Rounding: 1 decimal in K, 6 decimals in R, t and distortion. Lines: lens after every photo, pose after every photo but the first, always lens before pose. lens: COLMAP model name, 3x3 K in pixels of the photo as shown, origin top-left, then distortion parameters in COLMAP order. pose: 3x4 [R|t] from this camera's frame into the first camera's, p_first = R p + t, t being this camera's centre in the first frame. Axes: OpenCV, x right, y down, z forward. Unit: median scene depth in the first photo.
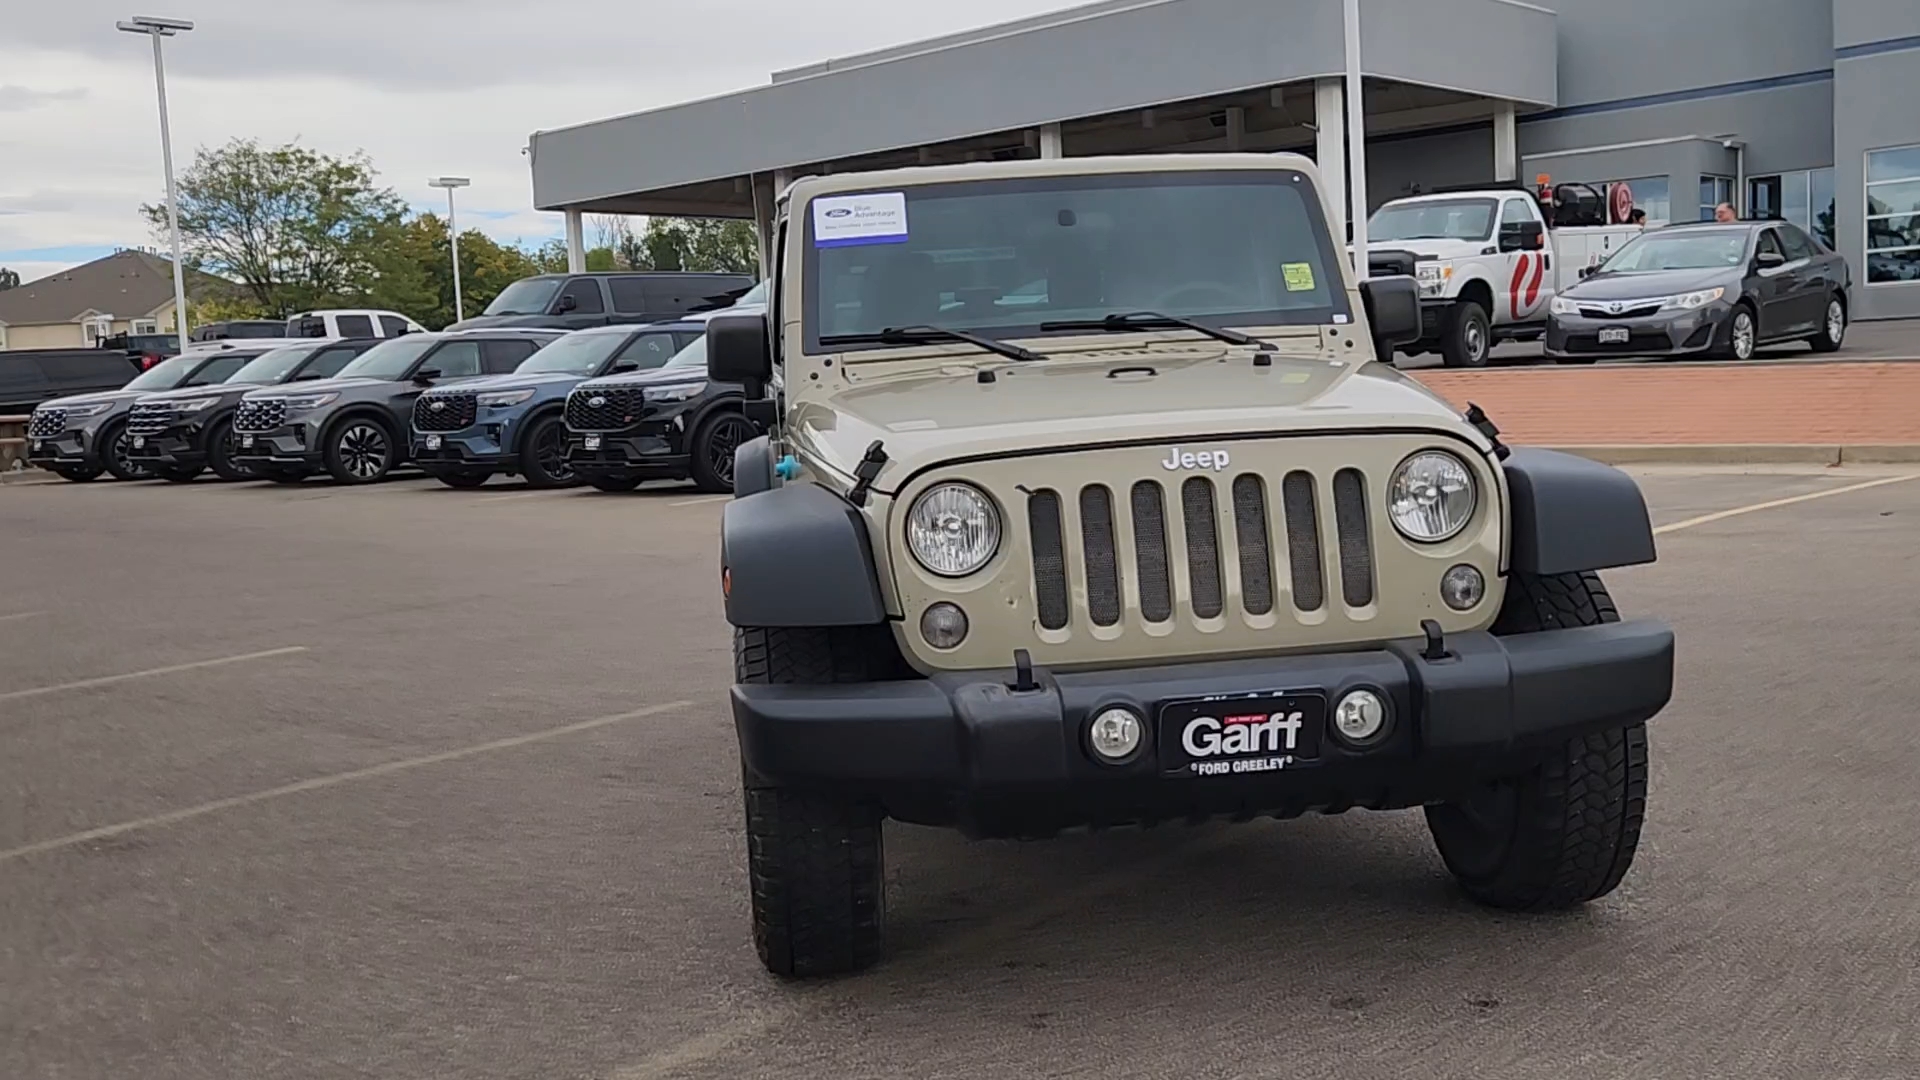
lens RADIAL K [[1954.6, 0, 957.2], [0, 1954.6, 548.5], [0, 0, 1]] dist [0.028369, 0.000000]
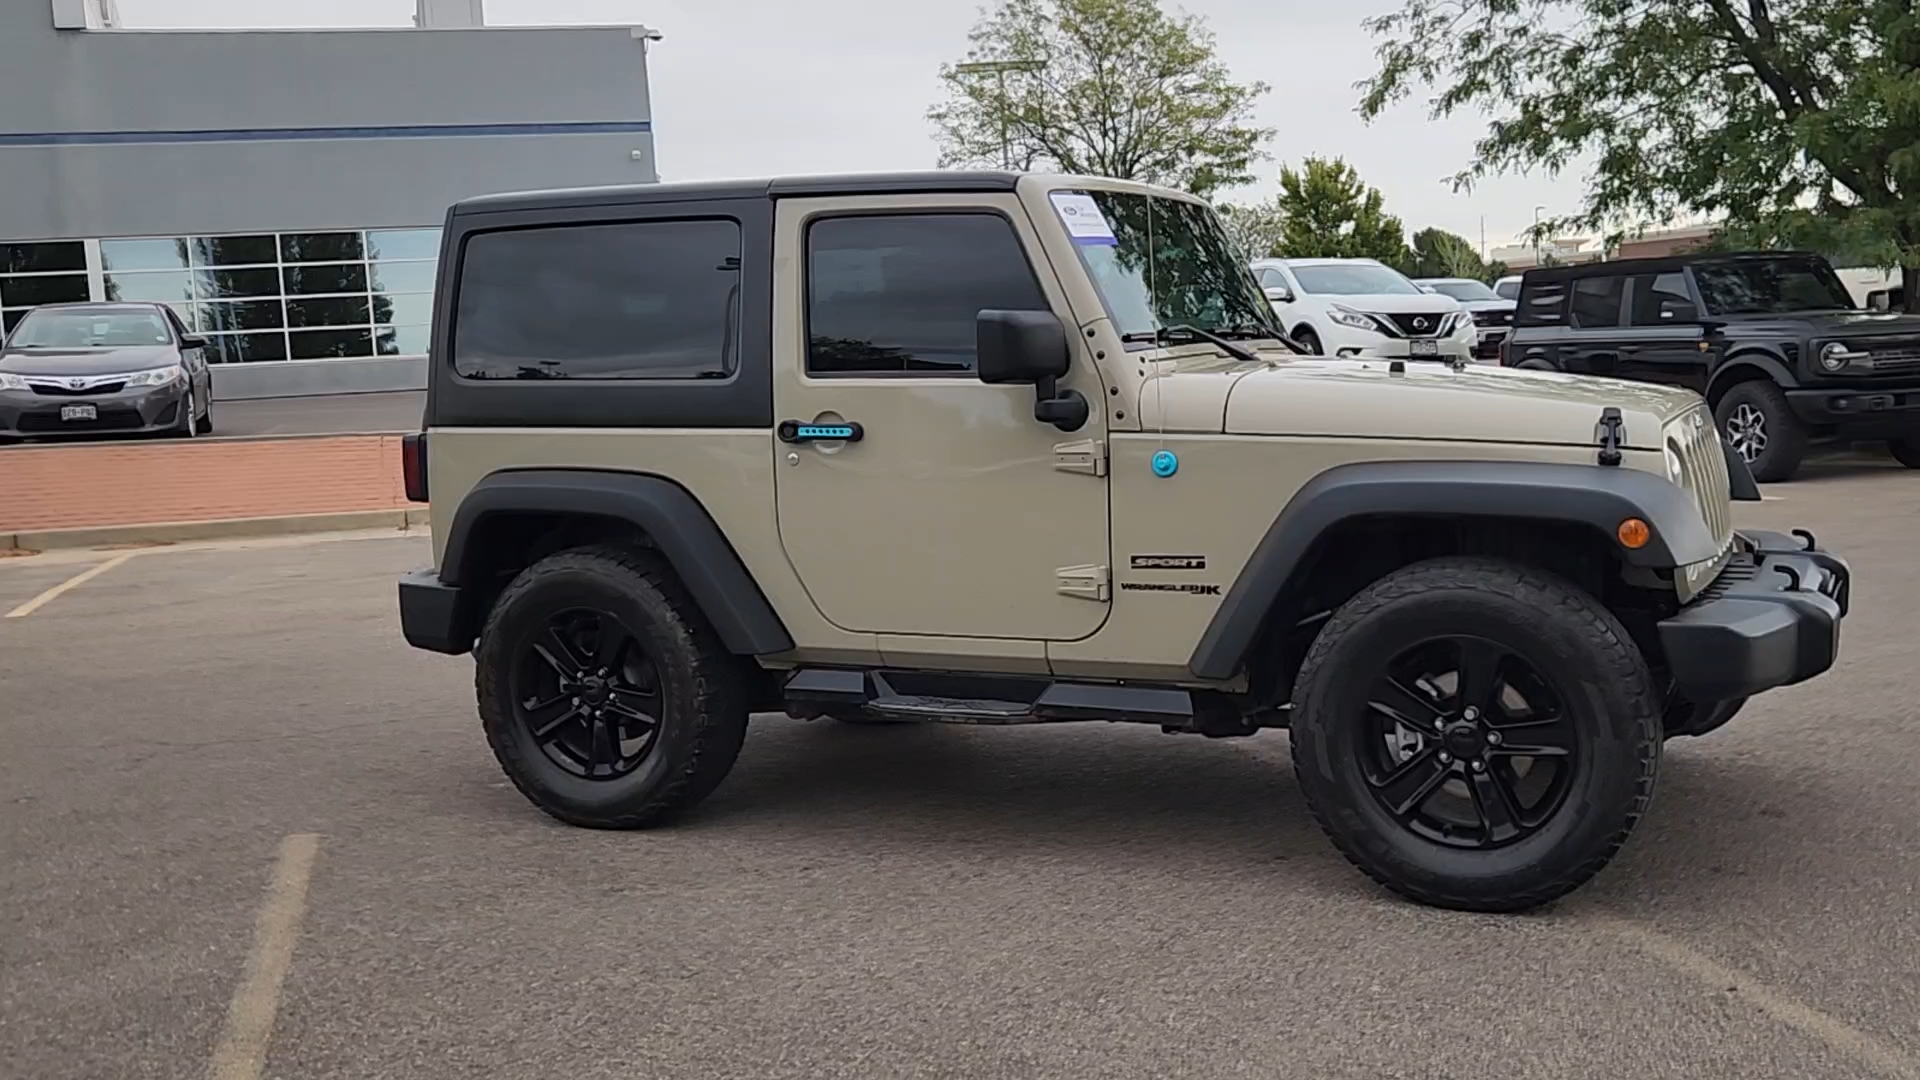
lens RADIAL K [[1954.6, 0, 953.8], [0, 1954.6, 540.0], [0, 0, 1]] dist [0.028369, 0.000000]
pose [[0.528817, -0.053319, 0.847060, -0.934526], [0.102100, 0.994773, -0.001124, -0.012182], [-0.842573, 0.087080, 0.531497, 0.544208]]
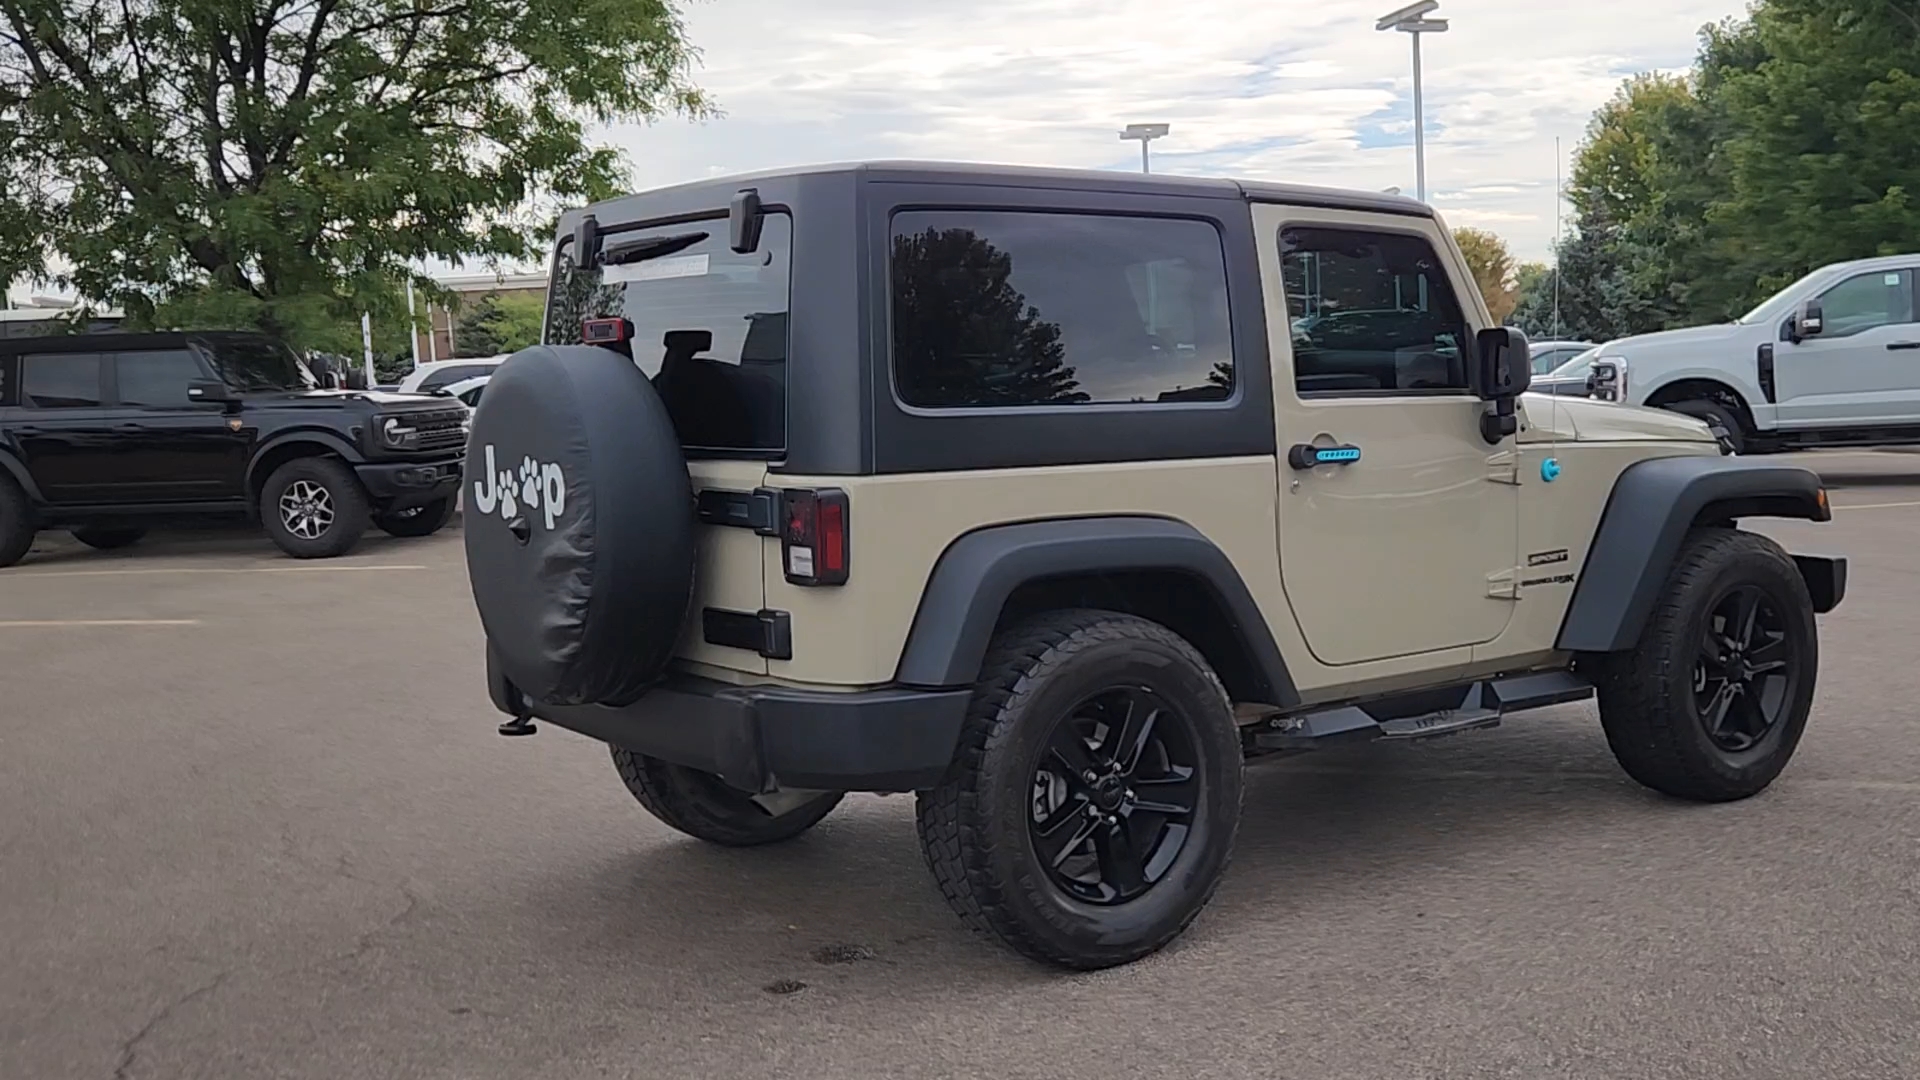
lens RADIAL K [[1954.6, 0, 952.5], [0, 1954.6, 527.9], [0, 0, 1]] dist [0.028369, 0.000000]
pose [[-0.497940, -0.004500, 0.867200, -0.842361], [0.153030, 0.983838, 0.092974, -0.156854], [-0.853603, 0.179003, -0.489204, 1.756907]]
